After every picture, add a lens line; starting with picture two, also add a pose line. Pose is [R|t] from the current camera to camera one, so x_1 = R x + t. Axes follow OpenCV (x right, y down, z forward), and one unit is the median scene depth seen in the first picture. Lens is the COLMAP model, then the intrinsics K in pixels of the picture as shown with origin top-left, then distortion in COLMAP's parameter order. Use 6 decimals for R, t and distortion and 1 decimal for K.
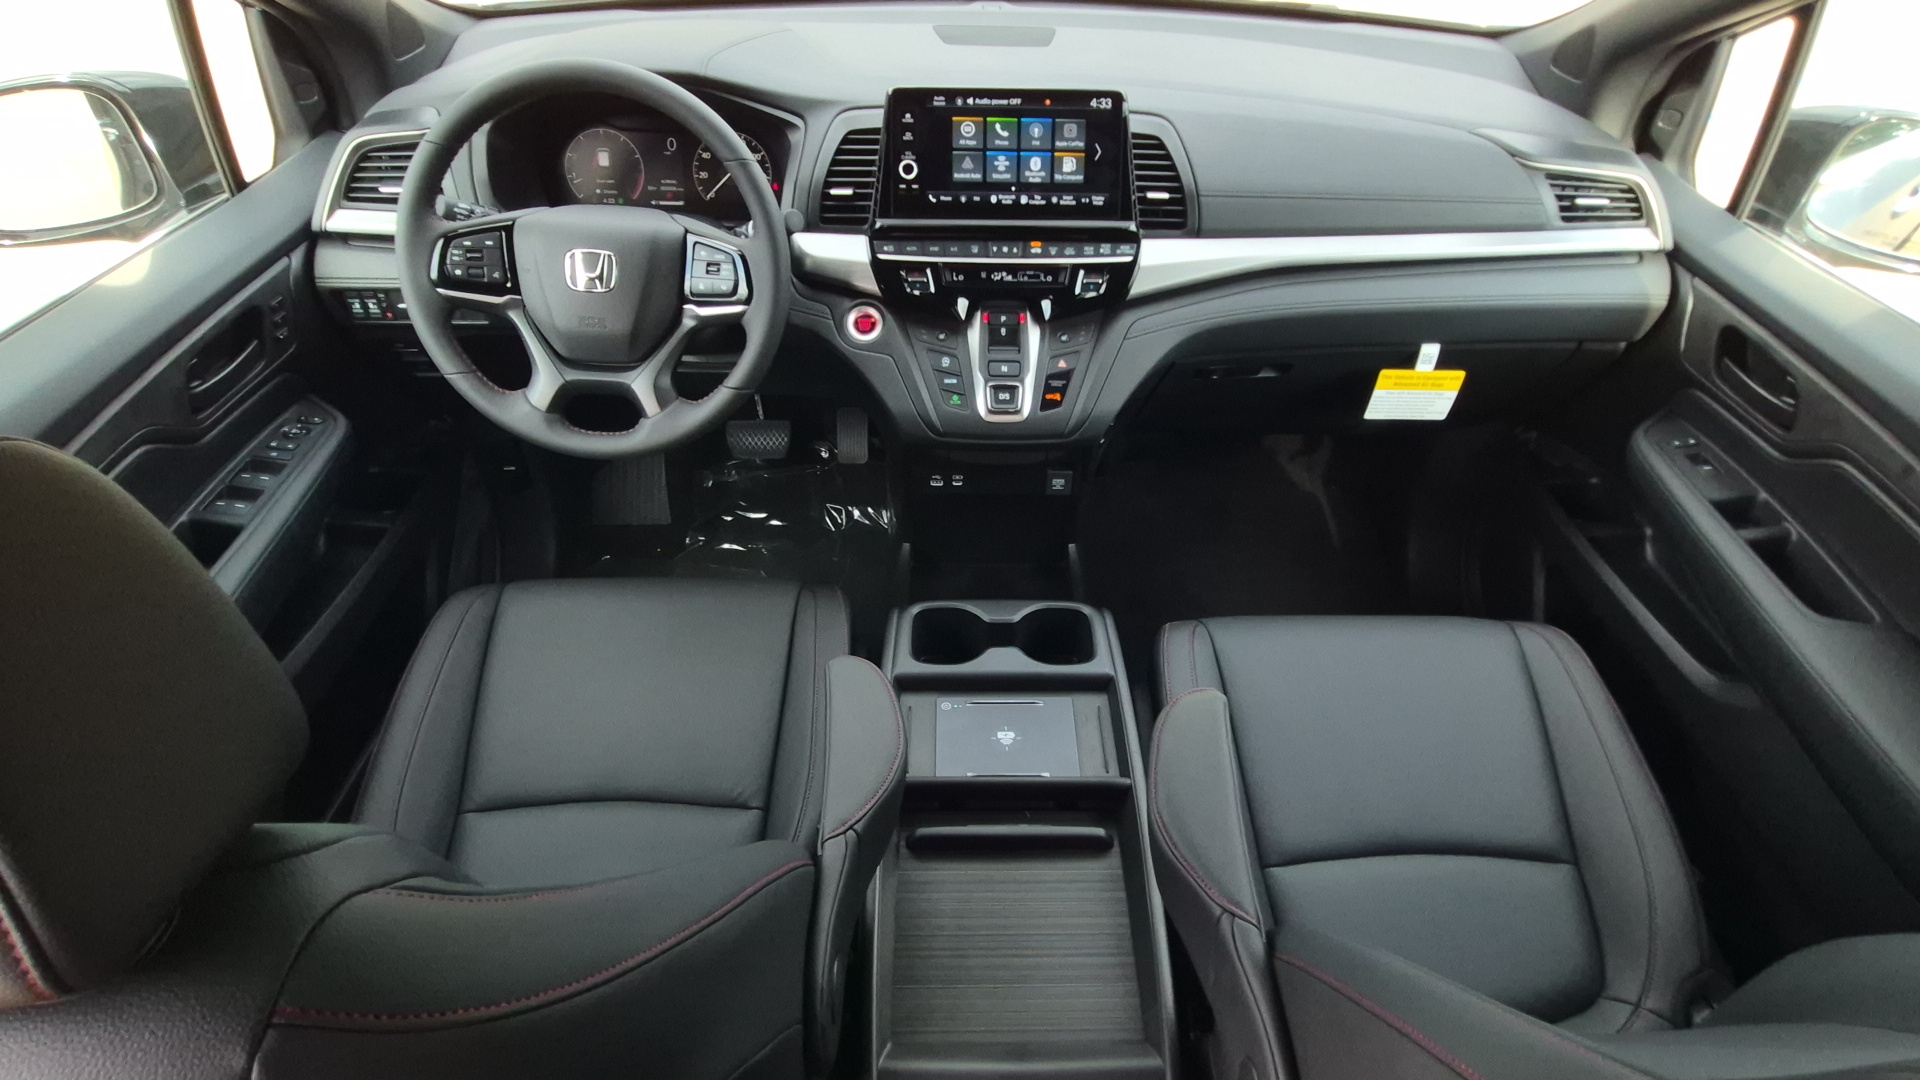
lens RADIAL K [[1004.5, 0, 967.8], [0, 1004.5, 537.7], [0, 0, 1]] dist [-0.011856, -0.000075]
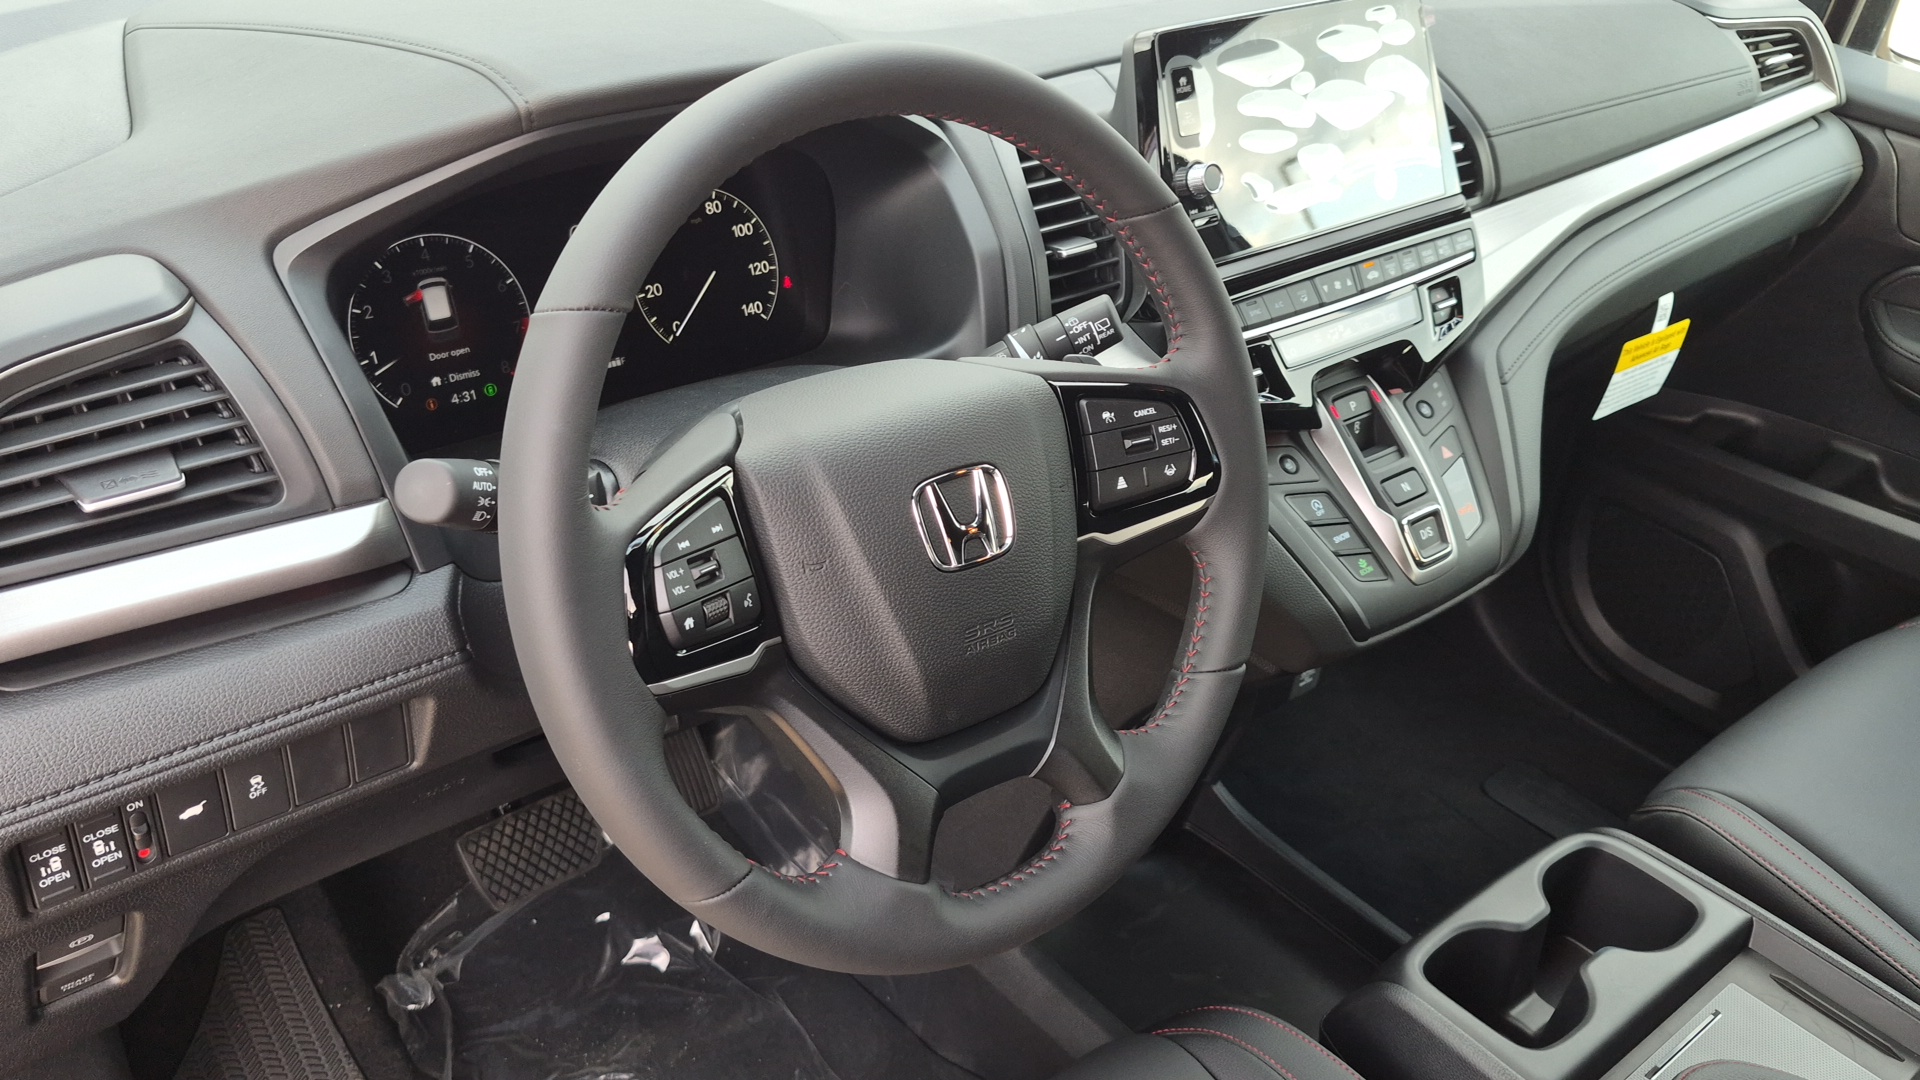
lens RADIAL K [[1663.6, 0, 956.4], [0, 1663.6, 555.1], [0, 0, 1]] dist [0.066354, -0.093839]
pose [[0.765888, -0.302813, 0.567204, -0.685705], [0.372598, 0.927961, -0.007703, -0.218188], [-0.524010, 0.217239, 0.823542, 0.379727]]
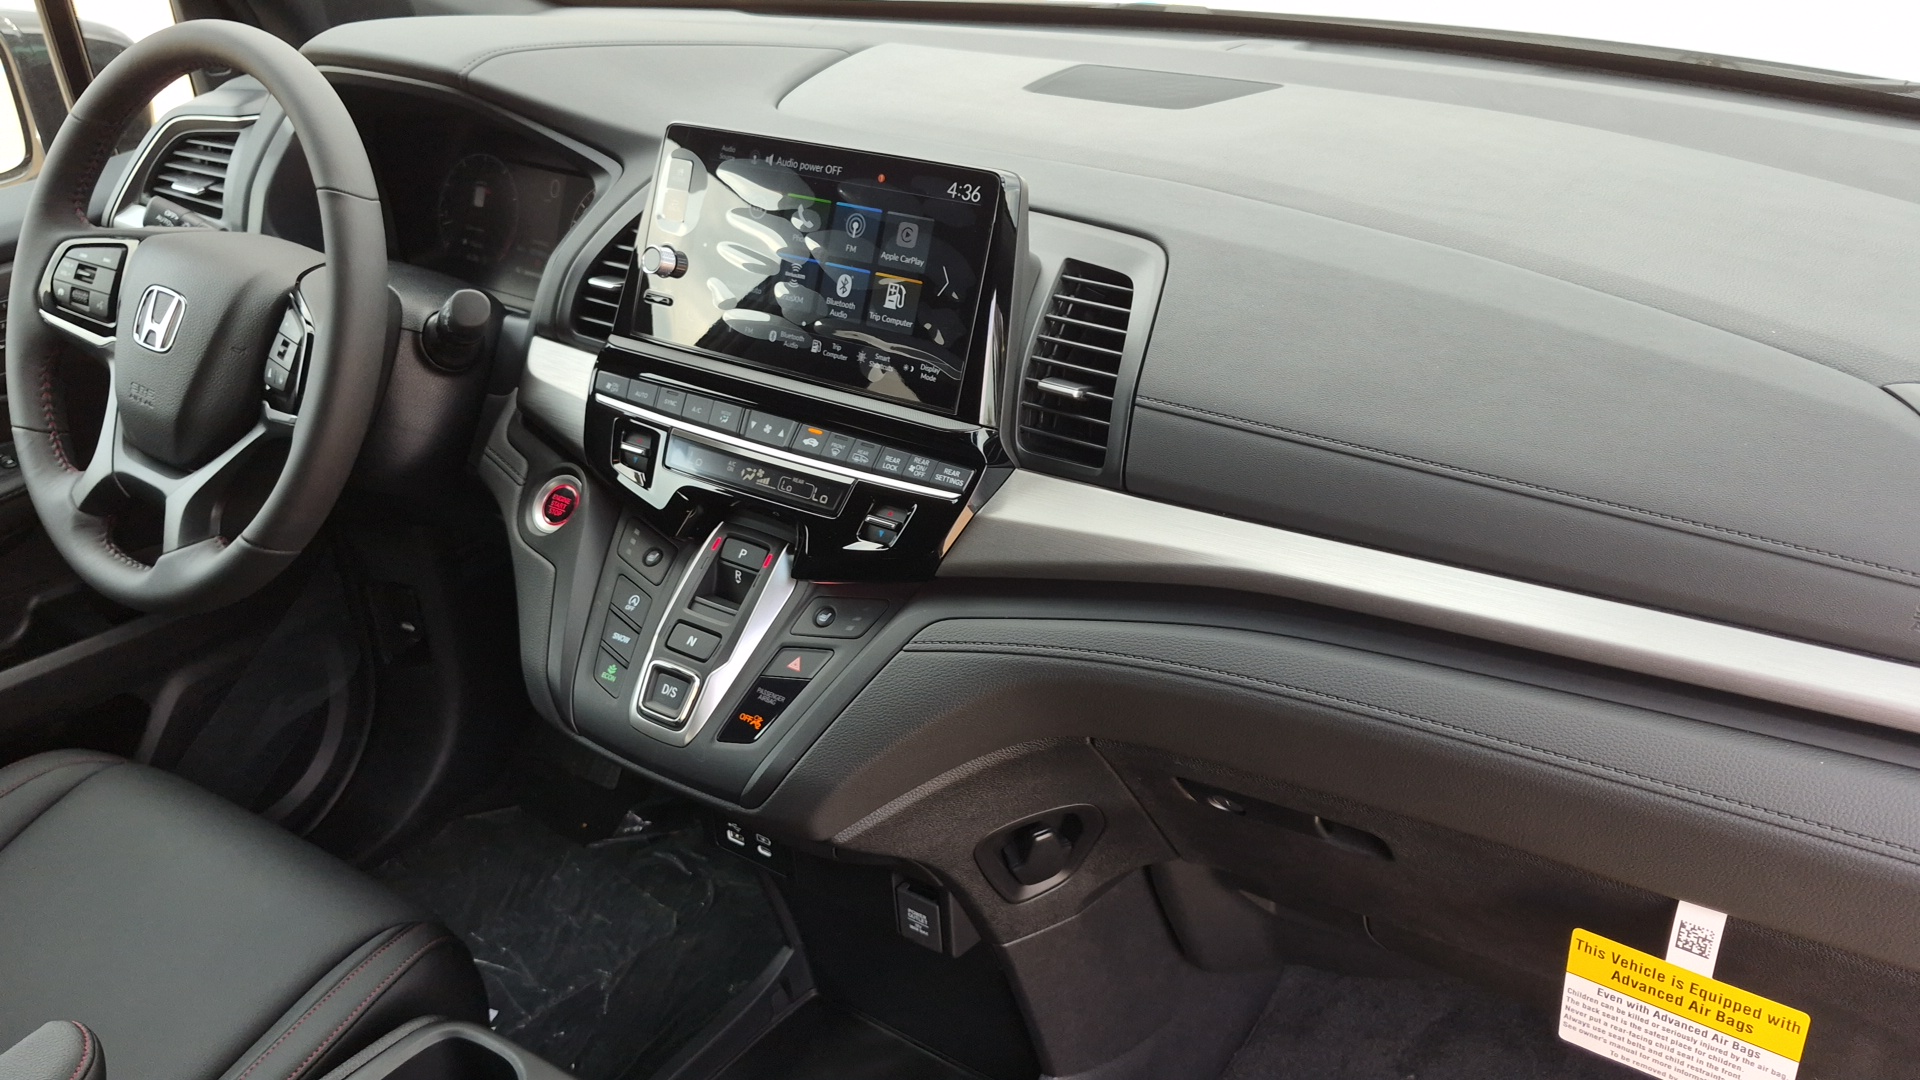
lens RADIAL K [[1663.6, 0, 961.5], [0, 1663.6, 540.5], [0, 0, 1]] dist [0.066354, -0.093839]
pose [[0.801583, 0.230618, -0.551616, 0.611048], [-0.350422, 0.928752, -0.120927, -0.161027], [0.484426, 0.290232, 0.825286, 0.340300]]
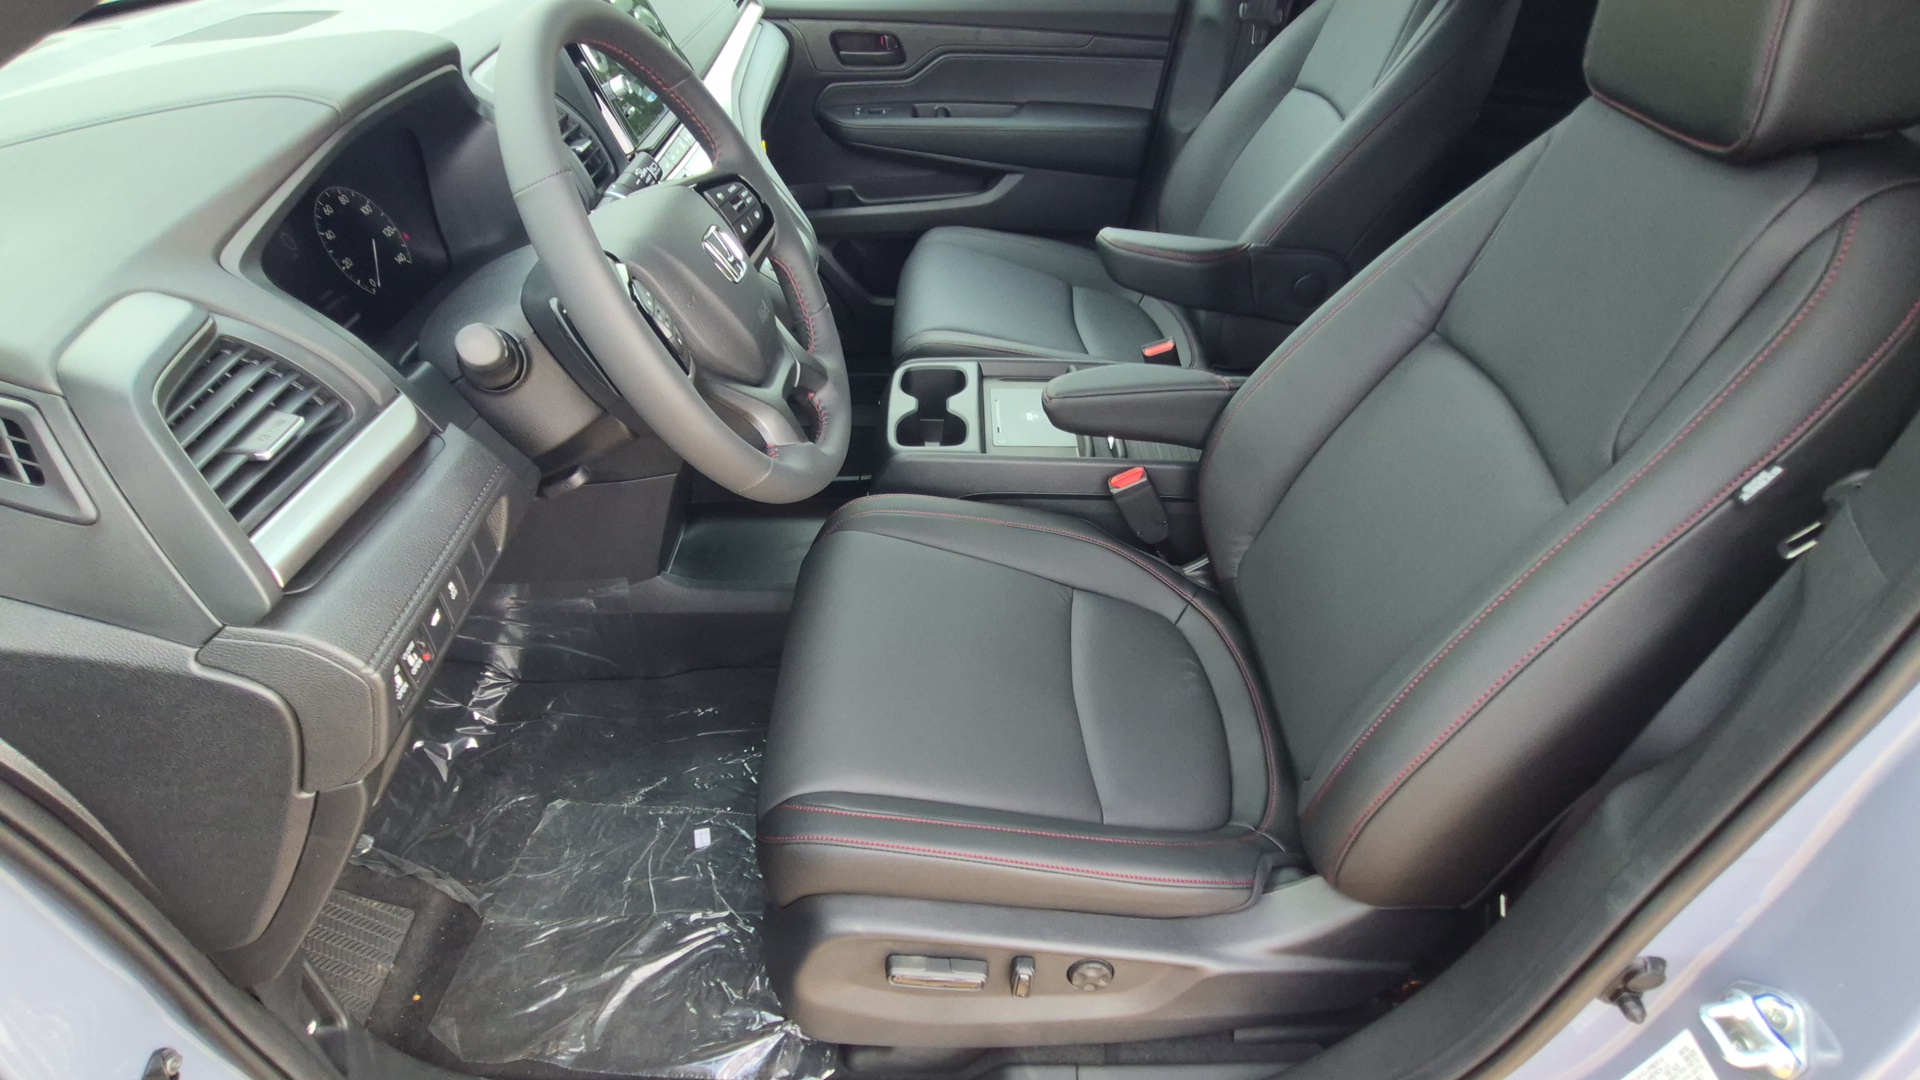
lens RADIAL K [[1004.5, 0, 964.9], [0, 1004.5, 523.0], [0, 0, 1]] dist [-0.011856, -0.000075]
pose [[0.005998, -0.611690, 0.791075, -1.041849], [0.653789, 0.600990, 0.459751, -0.359162], [-0.756653, 0.514438, 0.403521, 0.637142]]
